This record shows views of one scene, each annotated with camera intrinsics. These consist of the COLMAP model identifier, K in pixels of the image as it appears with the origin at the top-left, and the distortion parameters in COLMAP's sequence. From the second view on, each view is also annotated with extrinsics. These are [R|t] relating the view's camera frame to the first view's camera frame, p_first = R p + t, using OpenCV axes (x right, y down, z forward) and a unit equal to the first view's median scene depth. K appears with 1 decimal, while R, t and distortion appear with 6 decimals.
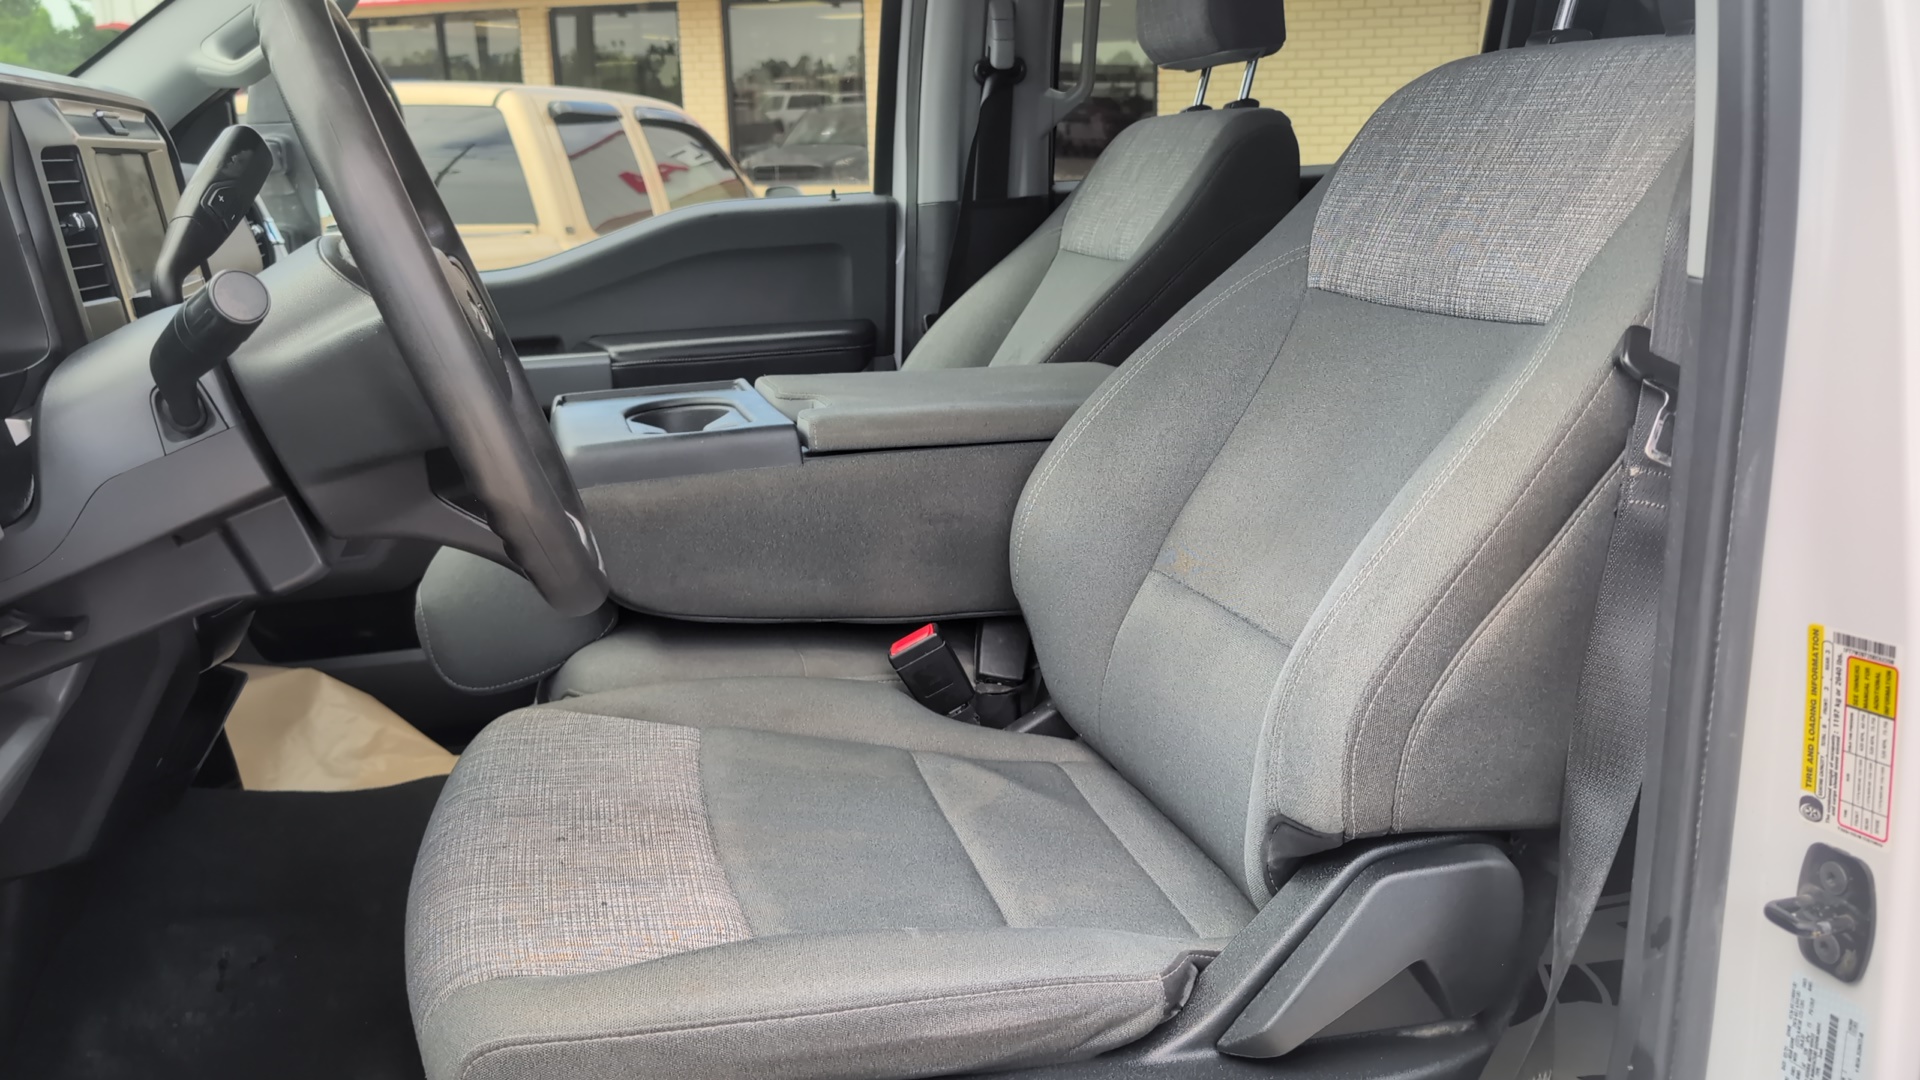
lens RADIAL K [[1620.7, 0, 957.3], [0, 1620.7, 526.6], [0, 0, 1]] dist [0.012277, -0.031266]
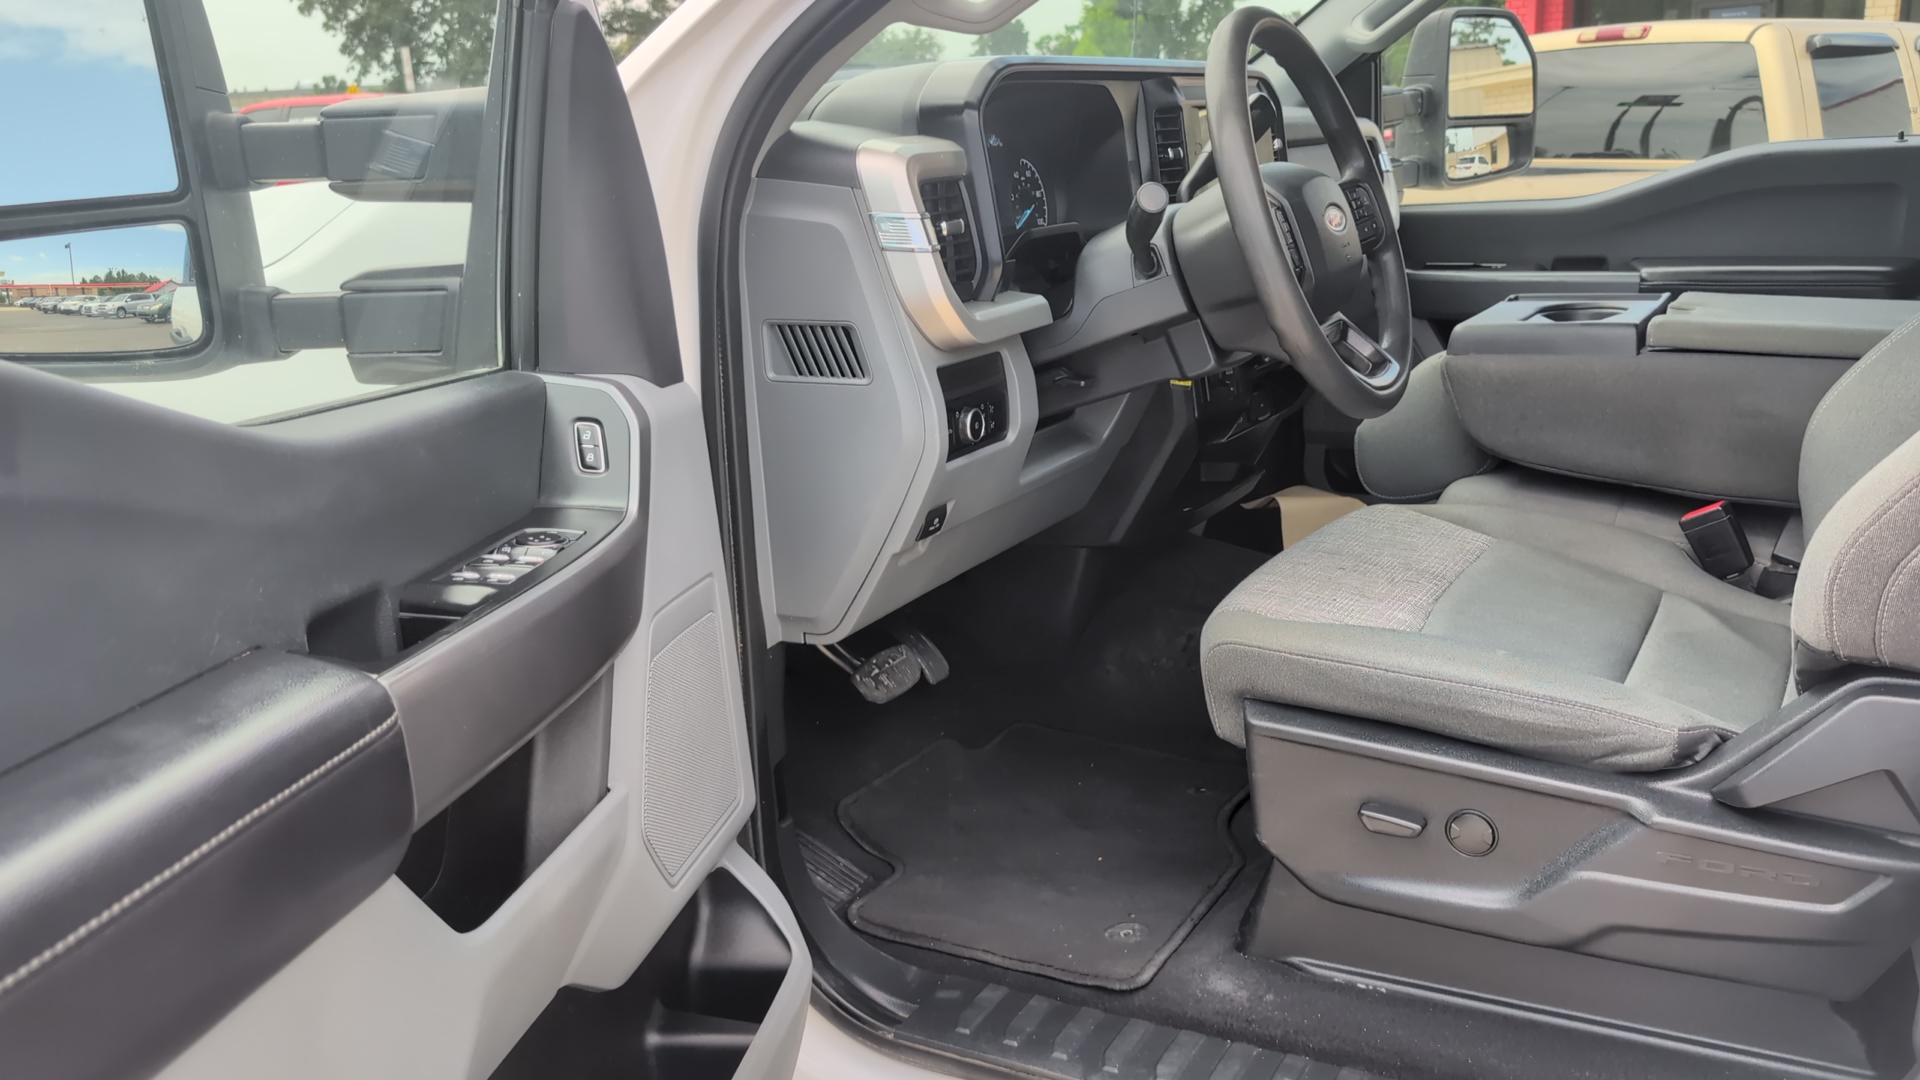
lens RADIAL K [[1620.7, 0, 964.2], [0, 1620.7, 544.0], [0, 0, 1]] dist [0.012277, -0.031266]
pose [[0.720010, 0.177992, -0.670749, 0.437507], [-0.143433, 0.983847, 0.107110, 0.048866], [0.678979, 0.019088, 0.733910, -0.304654]]
